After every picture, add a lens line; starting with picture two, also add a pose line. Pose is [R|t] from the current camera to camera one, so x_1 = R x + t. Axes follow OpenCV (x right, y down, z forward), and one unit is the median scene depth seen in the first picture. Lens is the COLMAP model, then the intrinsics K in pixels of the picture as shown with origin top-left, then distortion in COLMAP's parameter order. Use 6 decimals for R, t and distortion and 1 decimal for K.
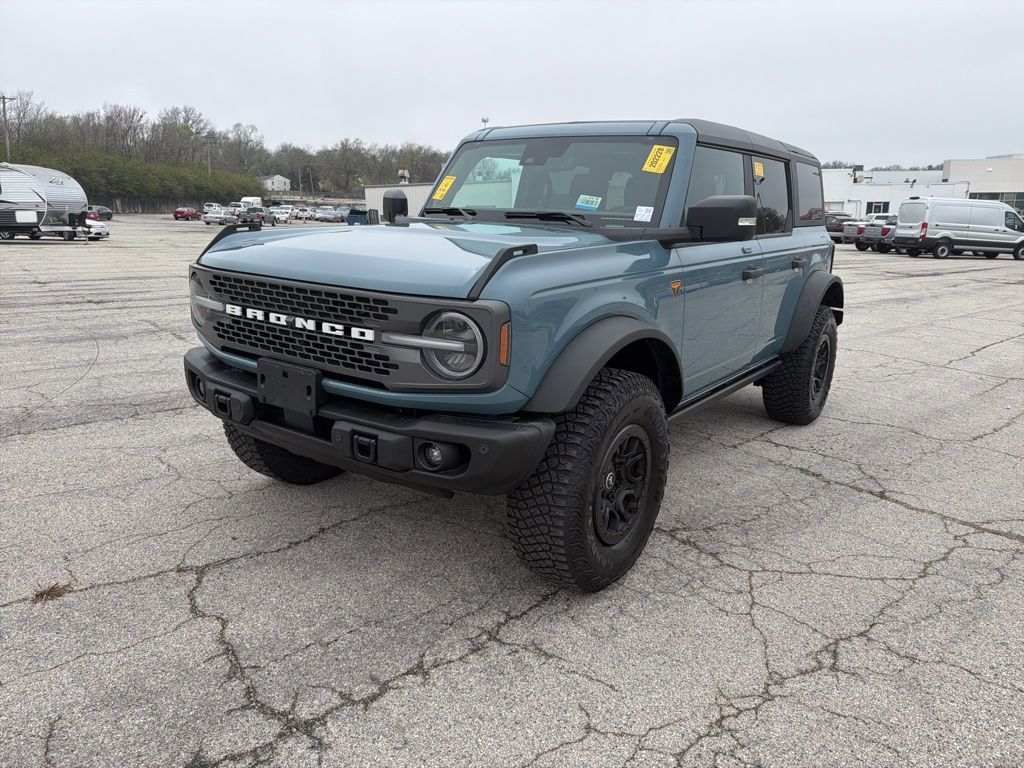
lens RADIAL K [[724.0, 0, 512.0], [0, 724.0, 384.0], [0, 0, 1]] dist [0.048223, -0.064952]
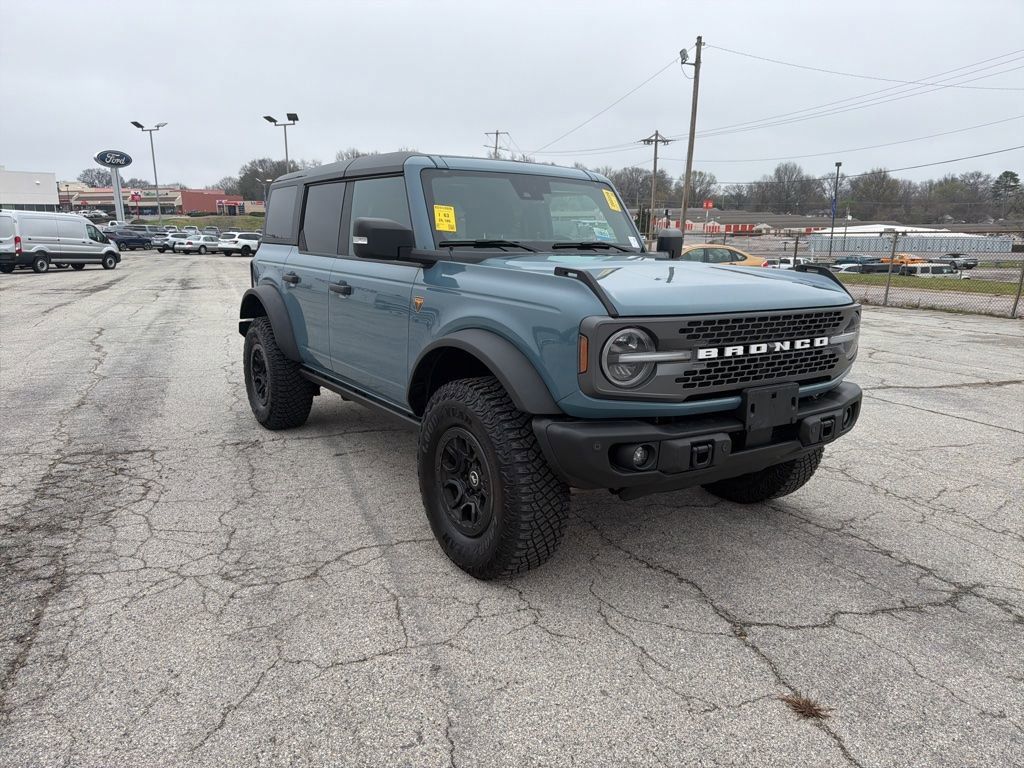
lens RADIAL K [[726.5, 0, 508.3], [0, 726.5, 392.1], [0, 0, 1]] dist [-0.000656, -0.006979]
pose [[0.345343, -0.218000, 0.912806, -1.455919], [0.219728, 0.964393, 0.147190, -0.269280], [-0.912391, 0.149738, 0.380947, 0.947082]]
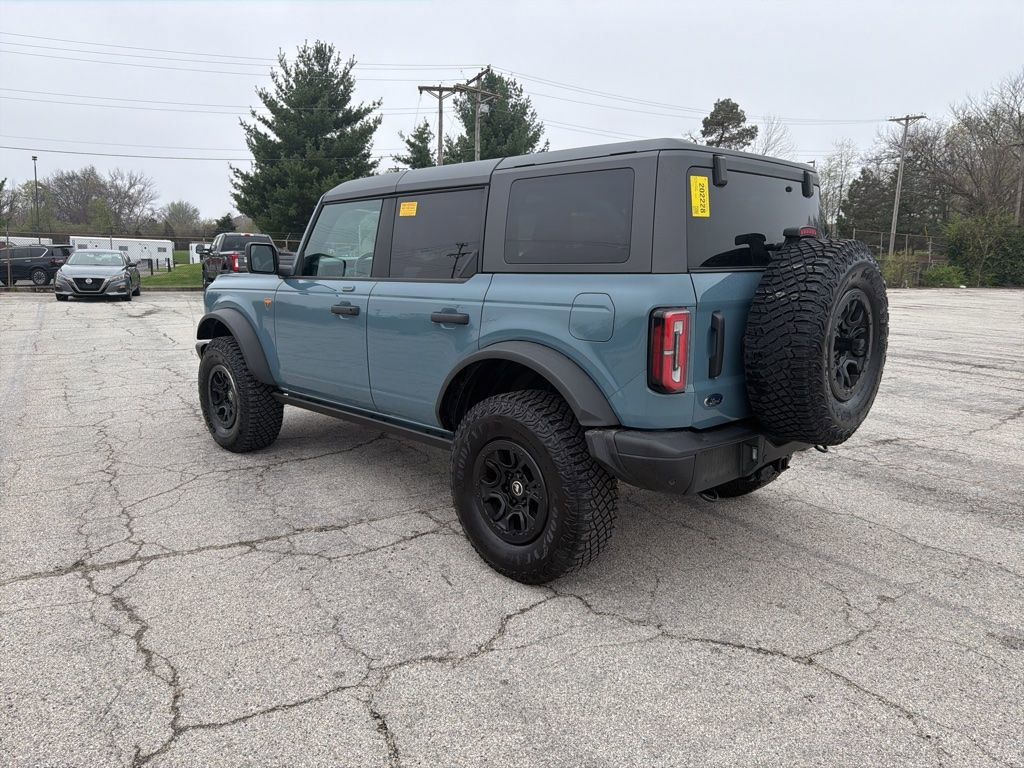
lens RADIAL K [[724.0, 0, 512.0], [0, 724.0, 384.0], [0, 0, 1]] dist [0.048223, -0.064952]
pose [[-0.176810, 0.138481, -0.974454, 1.996505], [-0.244219, 0.952918, 0.179733, -0.446648], [0.953465, 0.269759, -0.134666, 2.093406]]
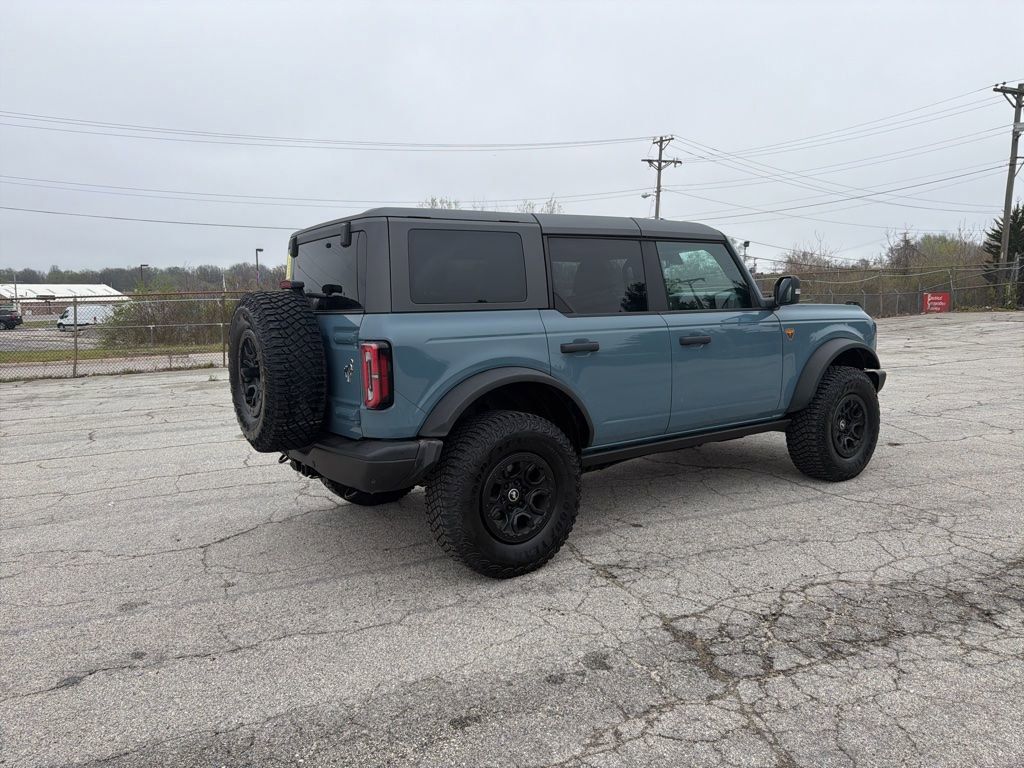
lens RADIAL K [[724.0, 0, 512.0], [0, 724.0, 384.0], [0, 0, 1]] dist [0.048223, -0.064952]
pose [[-0.941024, -0.043500, 0.335532, -0.241176], [0.079330, 0.935688, 0.343794, -0.863226], [-0.328908, 0.350136, -0.877054, 3.543013]]
